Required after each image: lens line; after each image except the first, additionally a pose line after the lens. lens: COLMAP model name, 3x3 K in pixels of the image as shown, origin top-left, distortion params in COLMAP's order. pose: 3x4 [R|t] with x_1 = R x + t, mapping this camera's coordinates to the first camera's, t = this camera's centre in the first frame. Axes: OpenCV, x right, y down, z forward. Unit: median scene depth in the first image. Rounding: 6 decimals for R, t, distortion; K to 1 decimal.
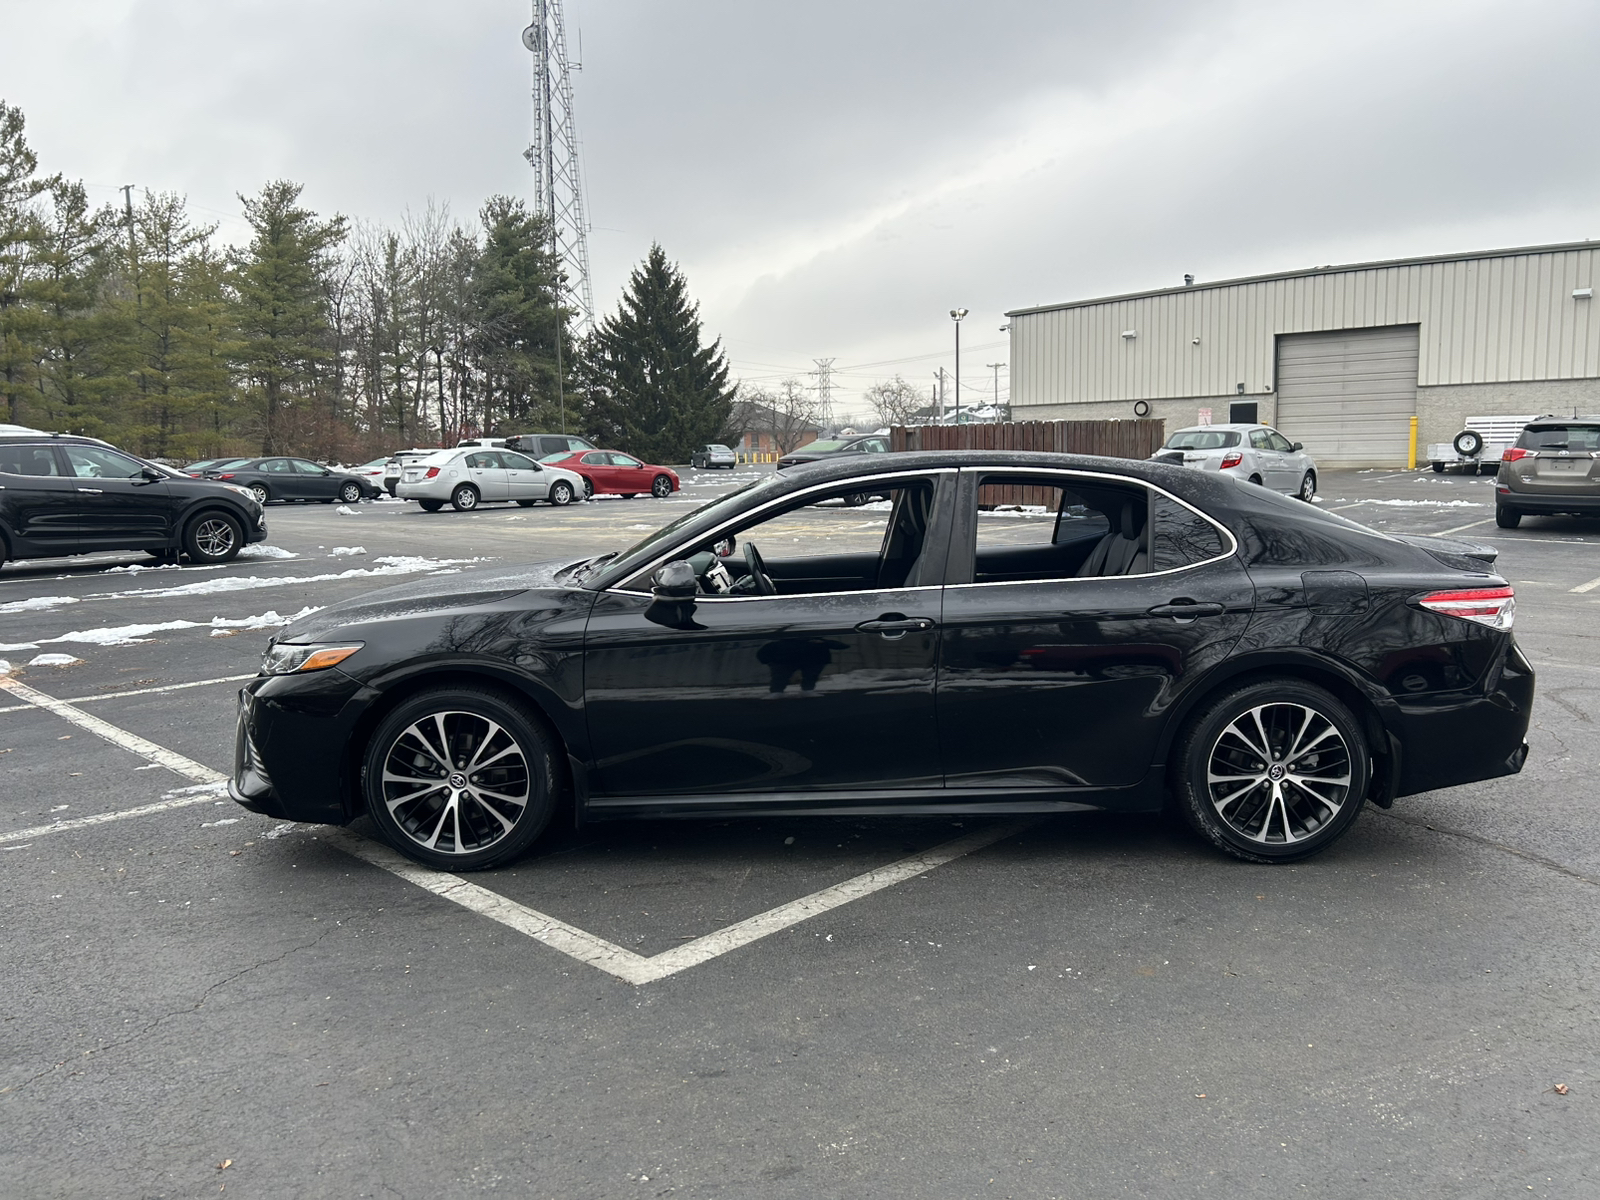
lens RADIAL K [[1192.5, 0, 818.5], [0, 1192.5, 607.3], [0, 0, 1]] dist [0.036441, -0.057506]
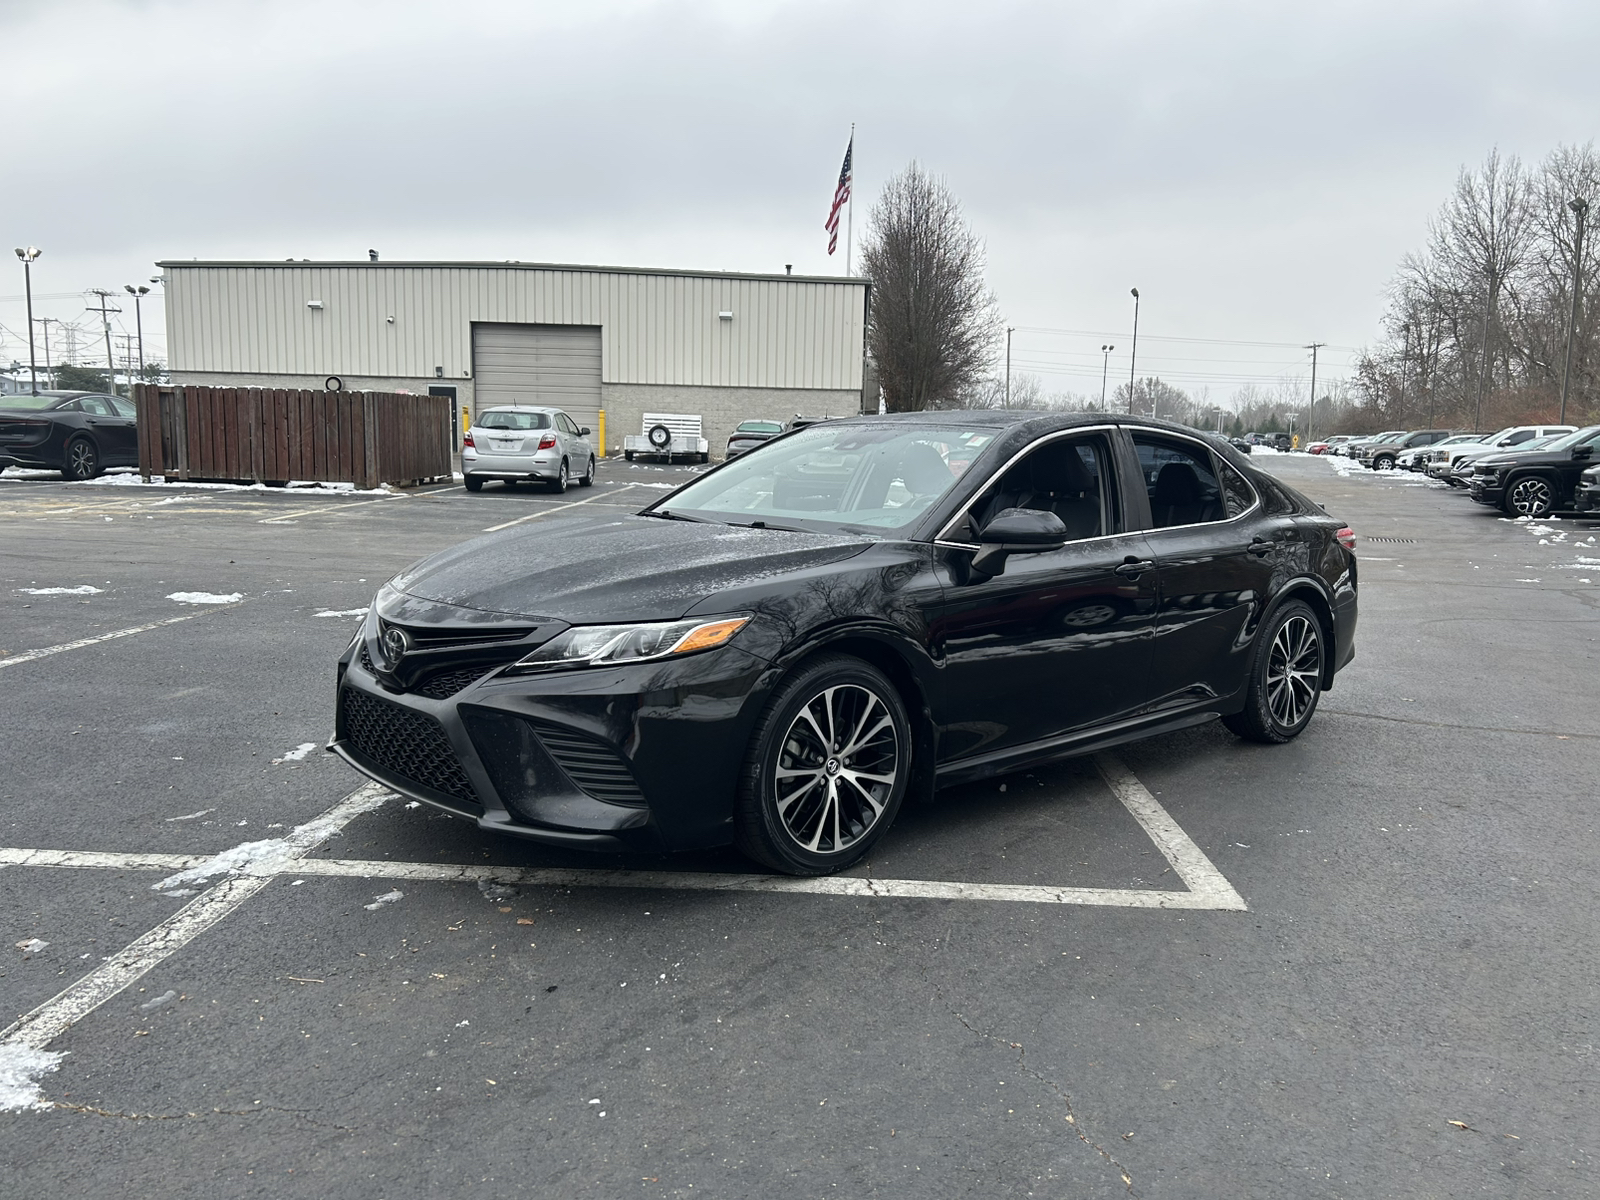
lens RADIAL K [[1192.5, 0, 818.5], [0, 1192.5, 607.3], [0, 0, 1]] dist [0.036441, -0.057506]
pose [[0.746612, -0.052771, 0.663163, -0.093077], [0.044869, 0.998573, 0.028946, 0.000500], [-0.663744, 0.008144, 0.747915, 0.037889]]
